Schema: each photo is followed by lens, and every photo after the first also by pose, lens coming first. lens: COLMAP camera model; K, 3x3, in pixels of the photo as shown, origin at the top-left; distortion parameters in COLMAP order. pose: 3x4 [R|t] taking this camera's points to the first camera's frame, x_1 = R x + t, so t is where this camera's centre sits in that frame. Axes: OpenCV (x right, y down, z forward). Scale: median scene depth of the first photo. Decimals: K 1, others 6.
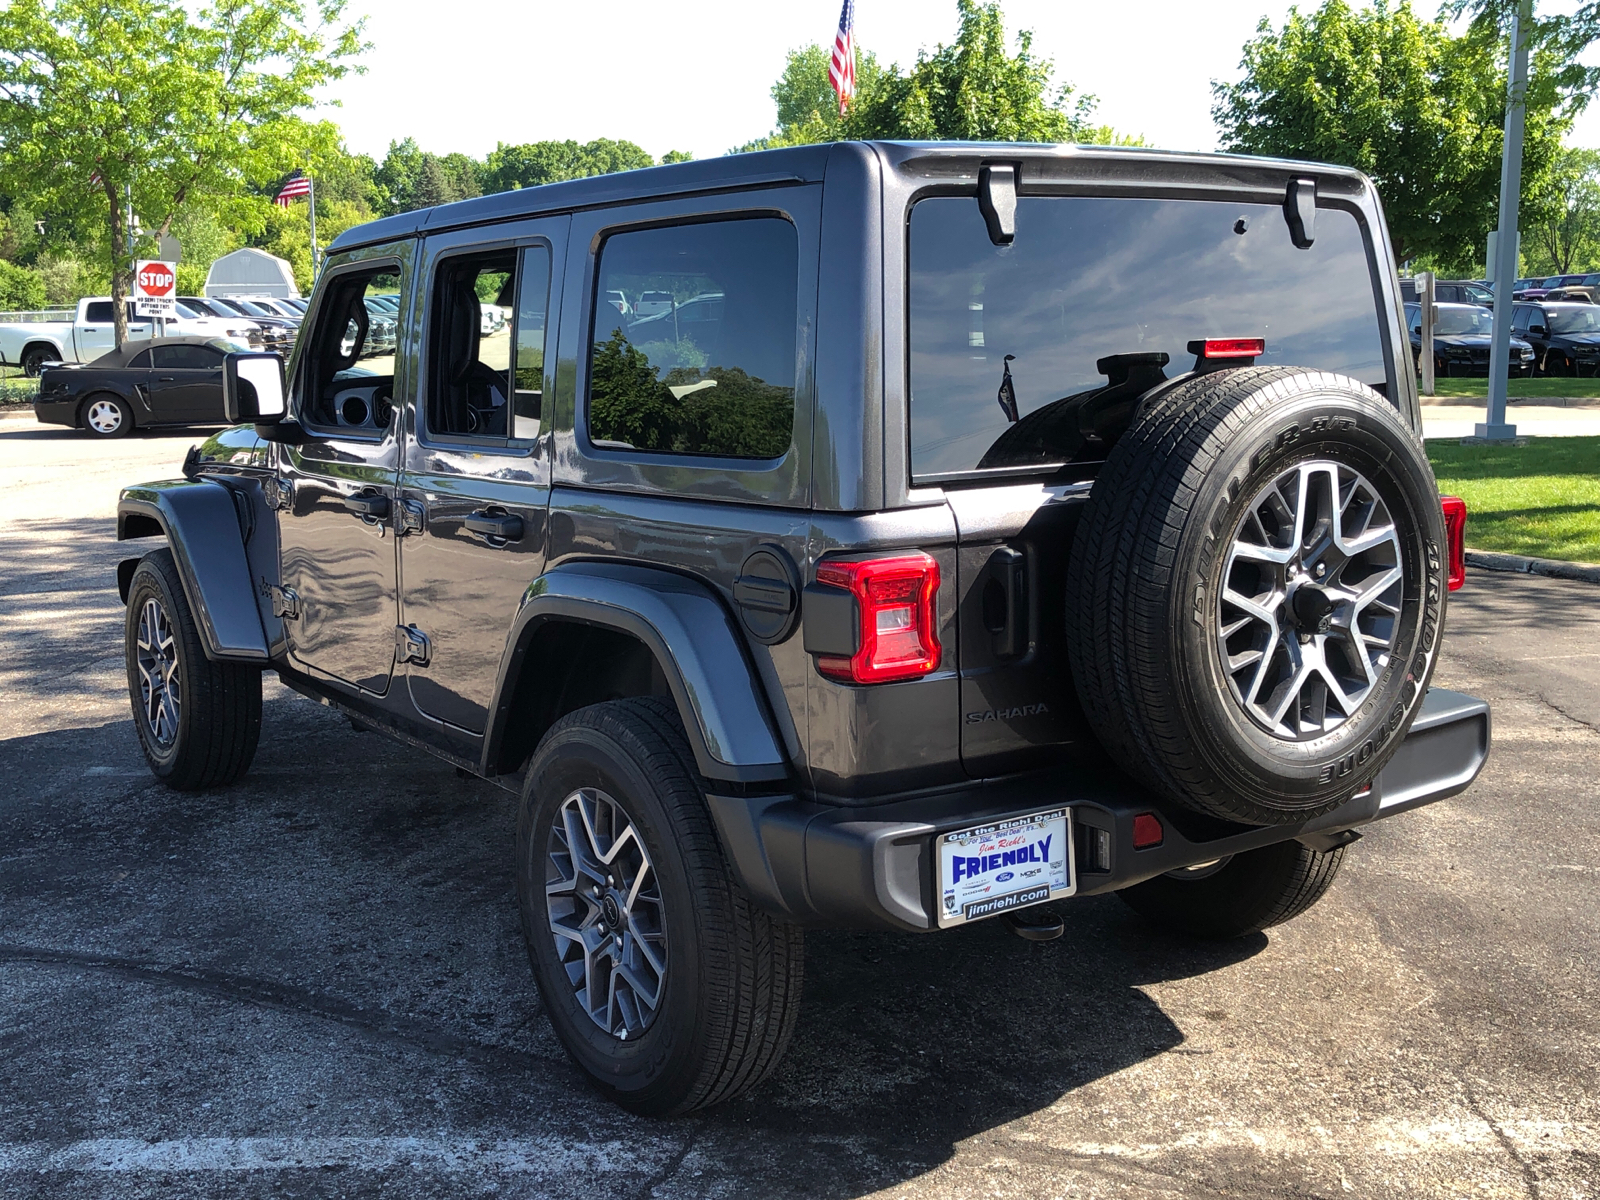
lens RADIAL K [[1785.4, 0, 788.7], [0, 1785.4, 543.3], [0, 0, 1]] dist [0.014192, 0.000000]
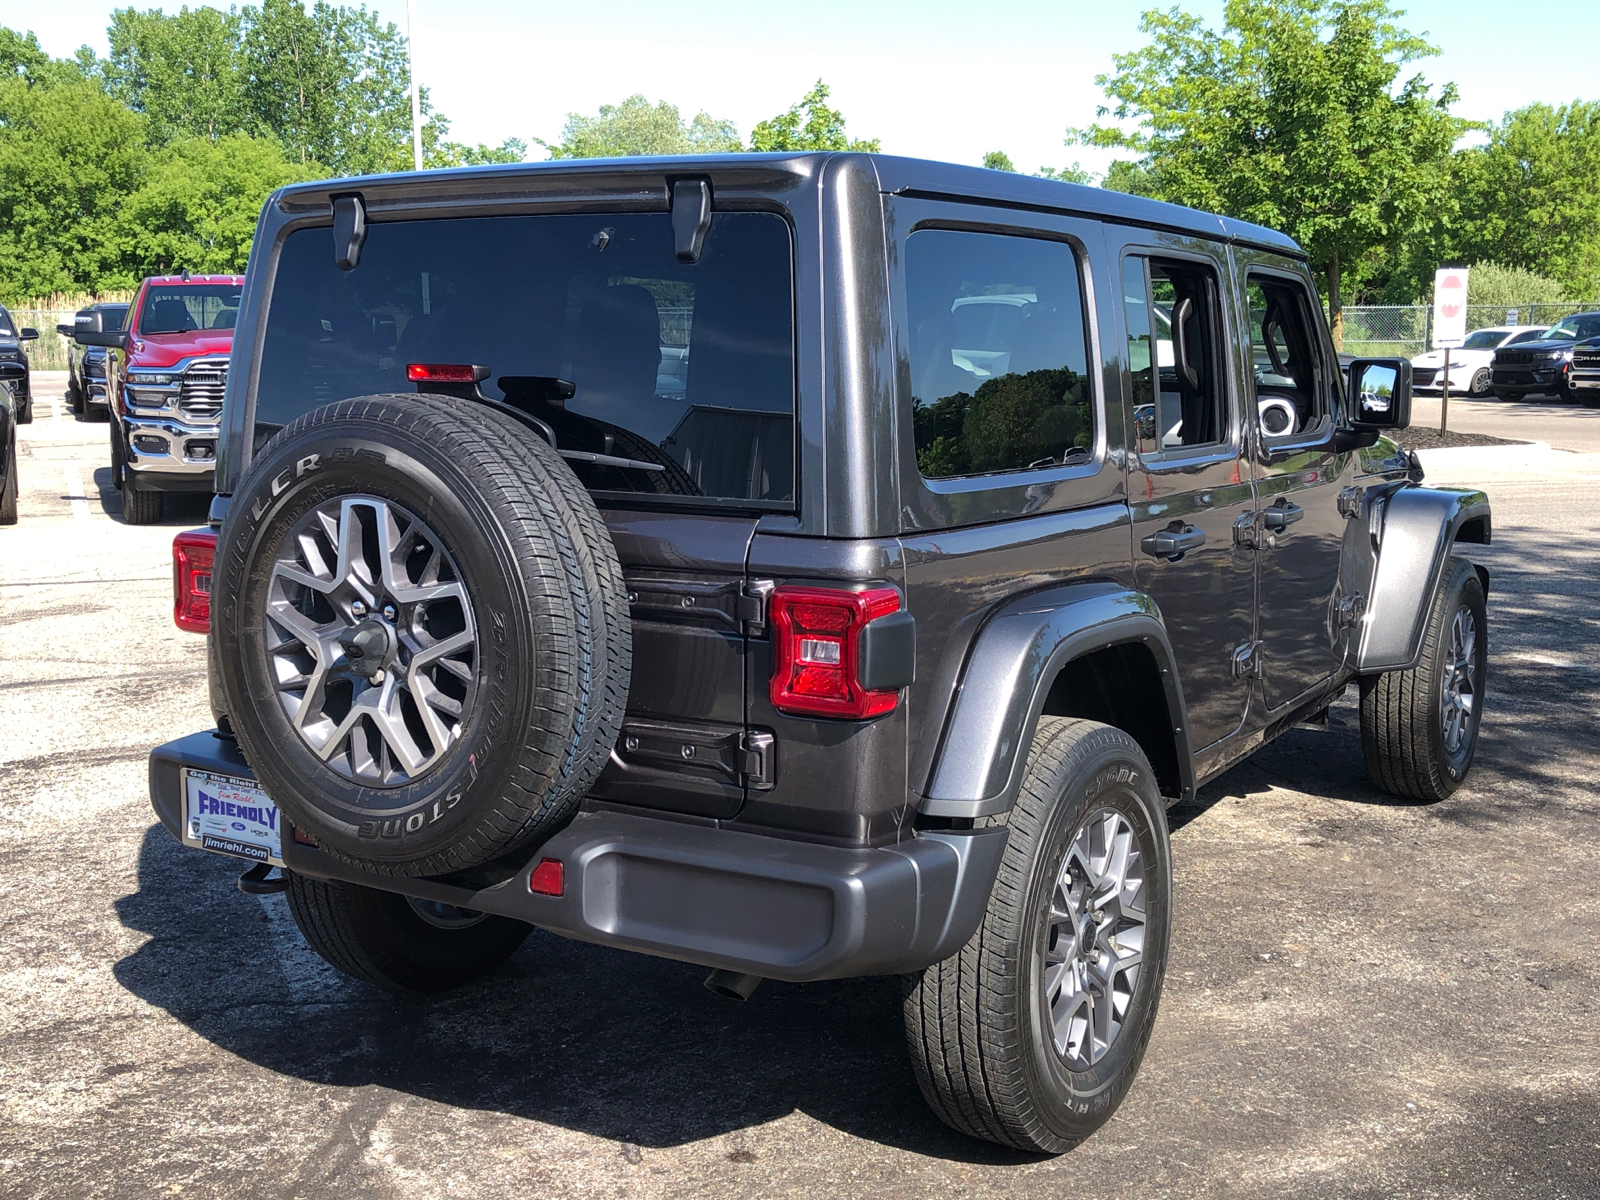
lens RADIAL K [[1785.4, 0, 806.0], [0, 1785.4, 540.9], [0, 0, 1]] dist [0.014192, 0.000000]
pose [[0.390183, 0.120398, -0.912832, 1.044161], [-0.116612, 0.989892, 0.080717, -0.105228], [0.913323, 0.074952, 0.400279, 0.695203]]
